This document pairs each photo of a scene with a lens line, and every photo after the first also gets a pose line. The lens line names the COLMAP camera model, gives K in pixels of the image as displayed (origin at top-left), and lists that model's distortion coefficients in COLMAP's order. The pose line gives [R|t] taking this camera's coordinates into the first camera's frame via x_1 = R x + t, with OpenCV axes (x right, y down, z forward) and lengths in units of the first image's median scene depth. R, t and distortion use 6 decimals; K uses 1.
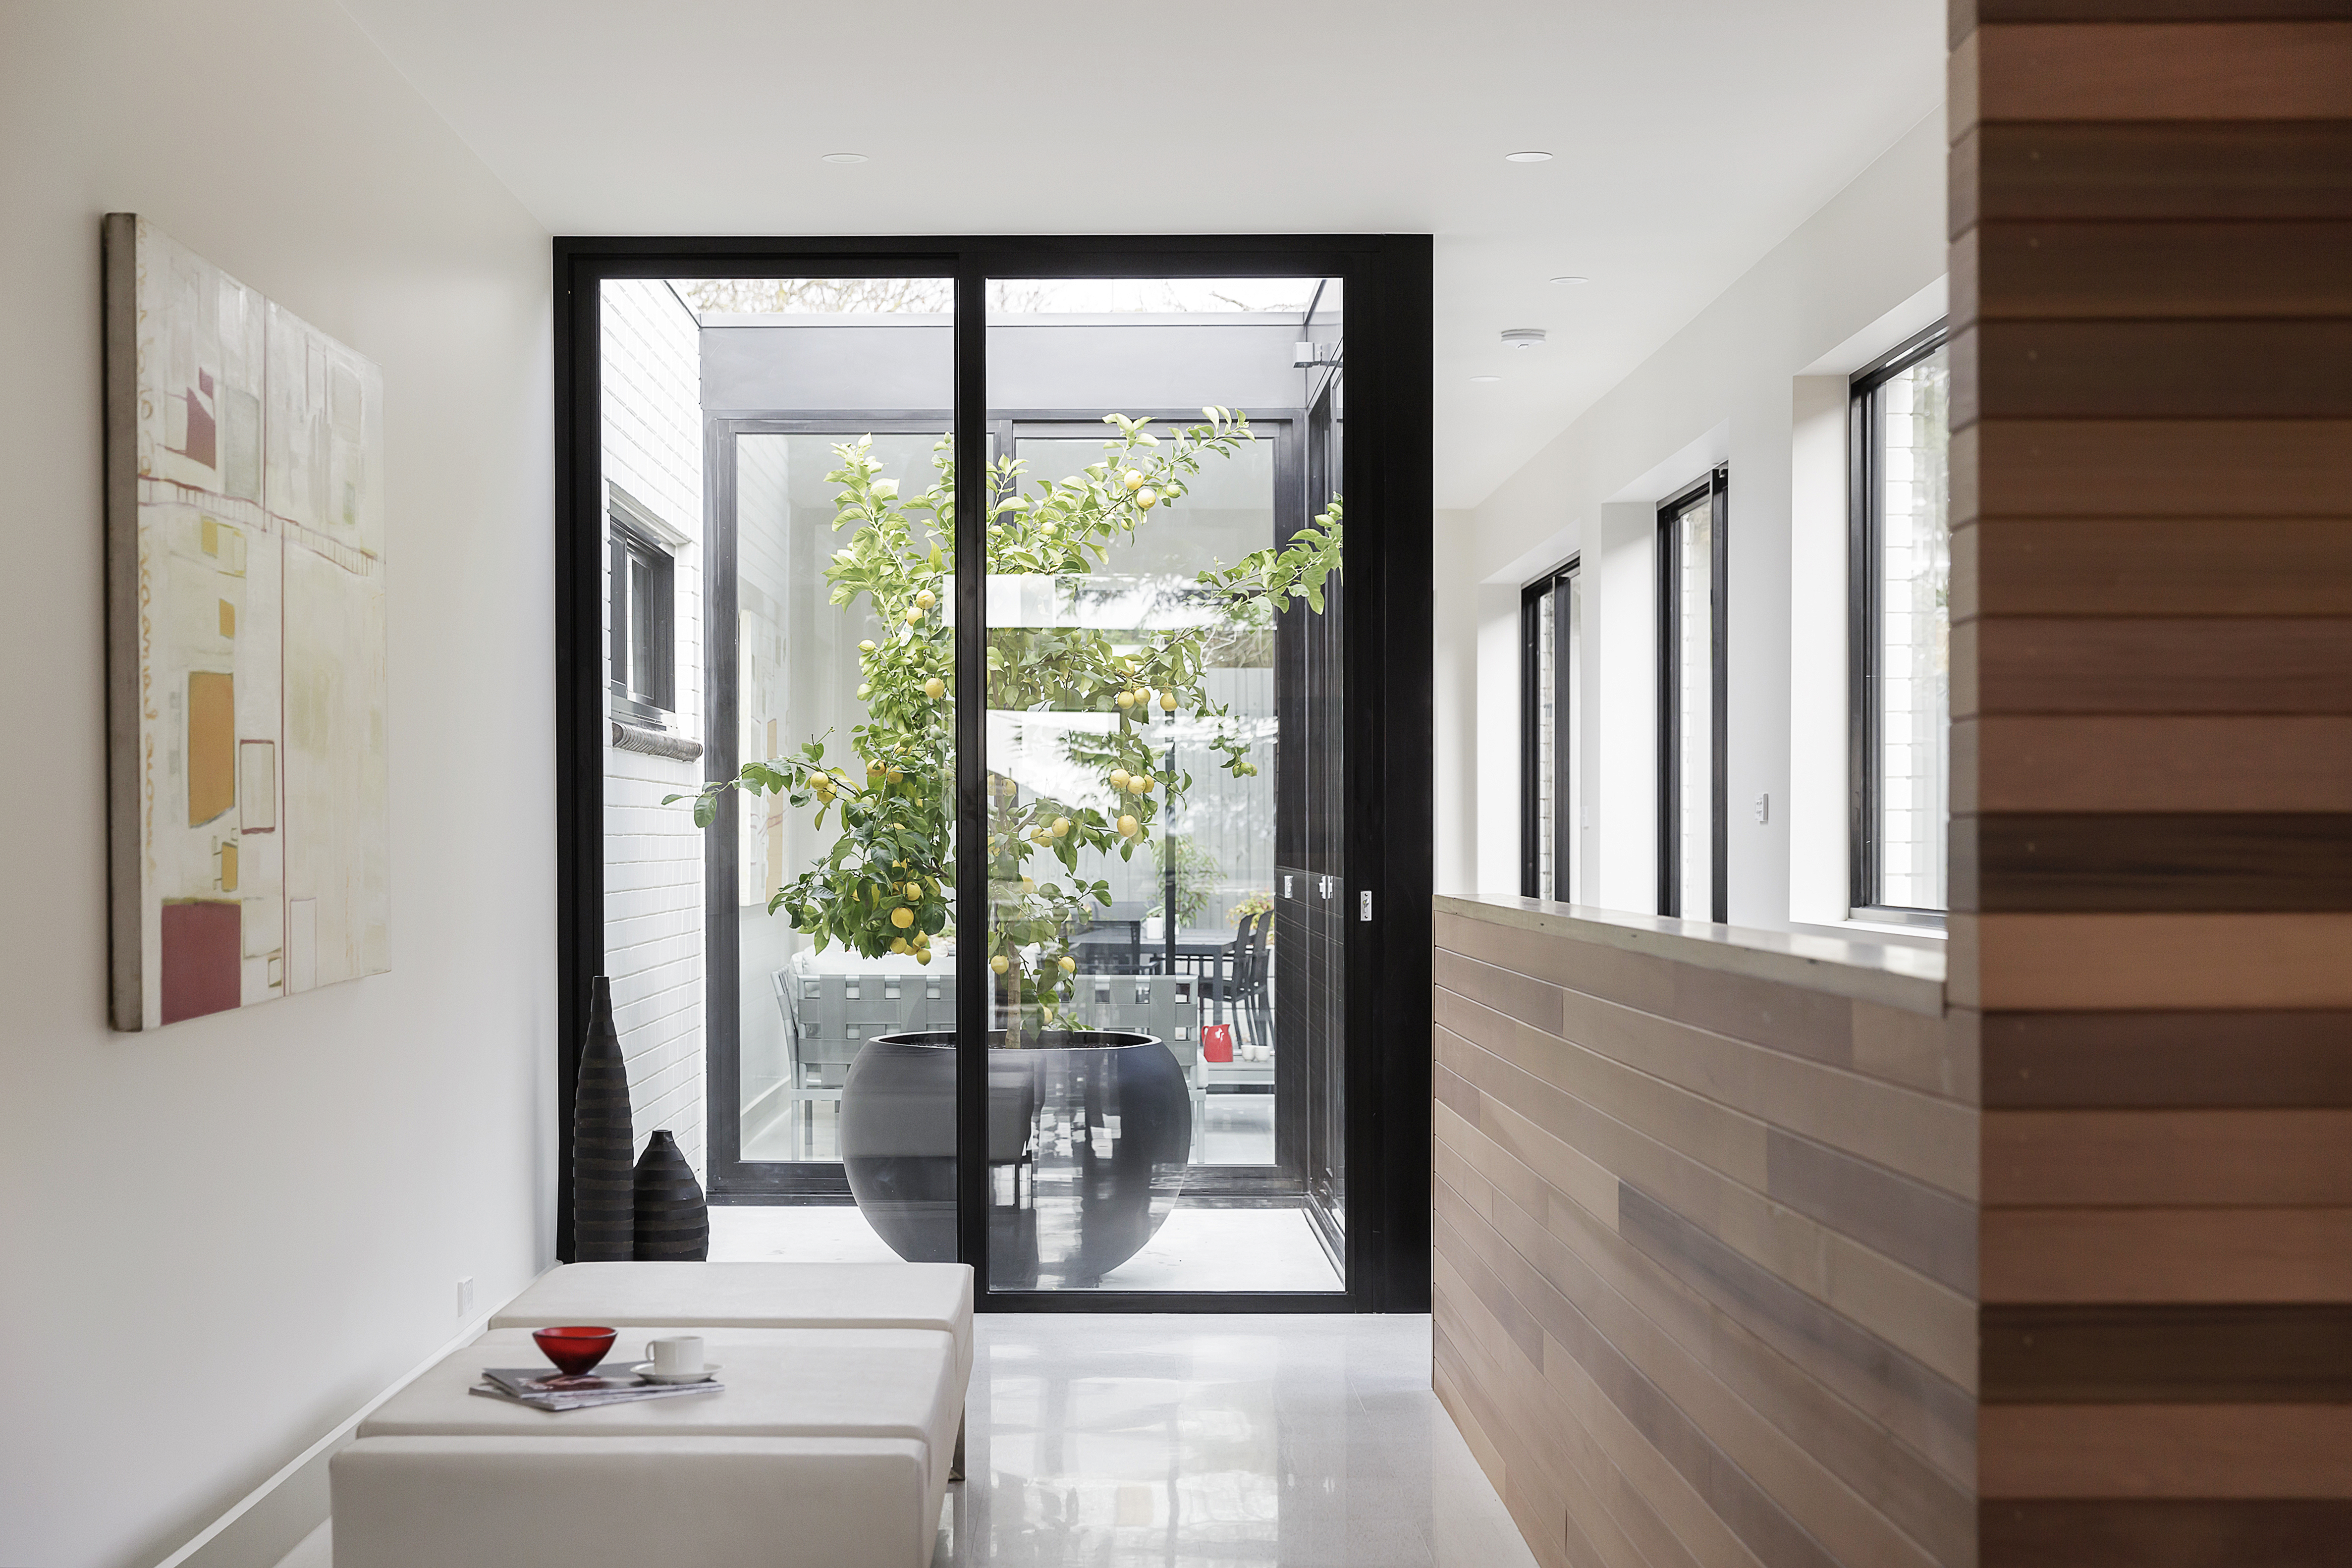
lens RADIAL K [[3404.4, 0, 1176.0], [0, 3404.4, 789.3], [0, 0, 1]] dist [0.021739, 0.000000]
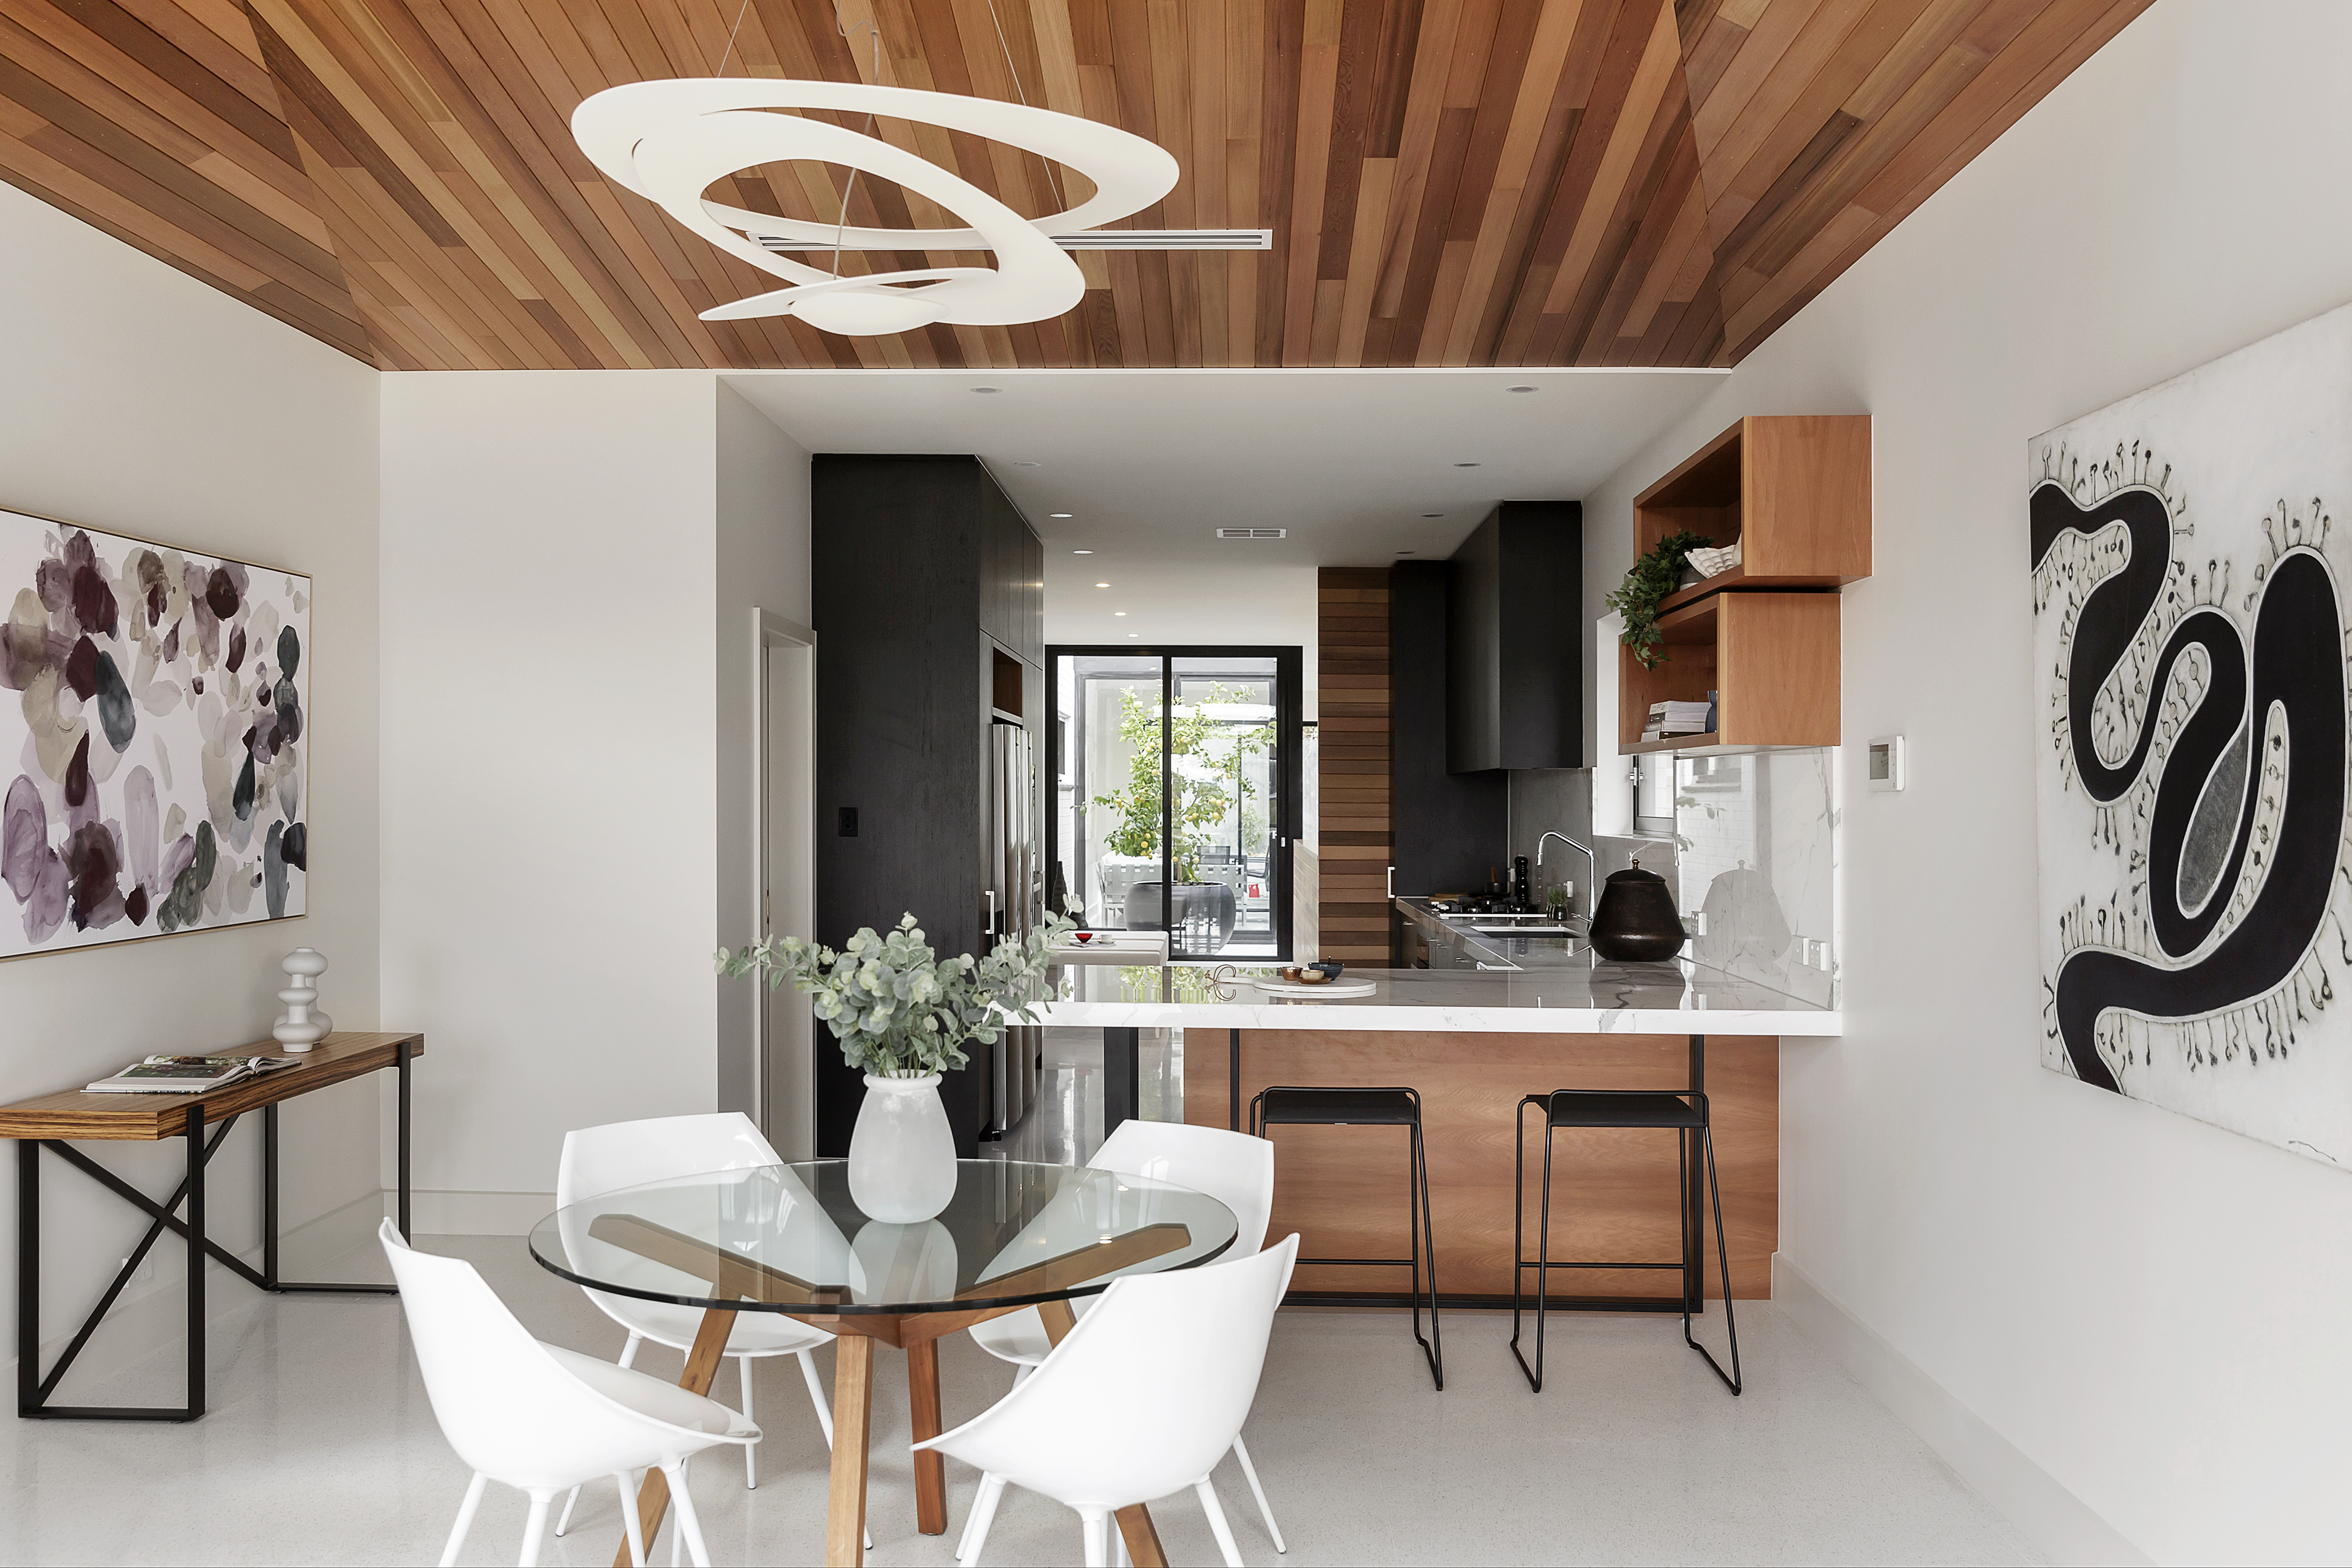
lens RADIAL K [[2026.9, 0, 1176.1], [0, 2026.9, 783.9], [0, 0, 1]] dist [0.000094, 0.000000]
pose [[0.998750, 0.000401, -0.049976, 0.041895], [0.000045, 0.999960, 0.008916, -0.034756], [0.049978, -0.008908, 0.998711, -0.860097]]
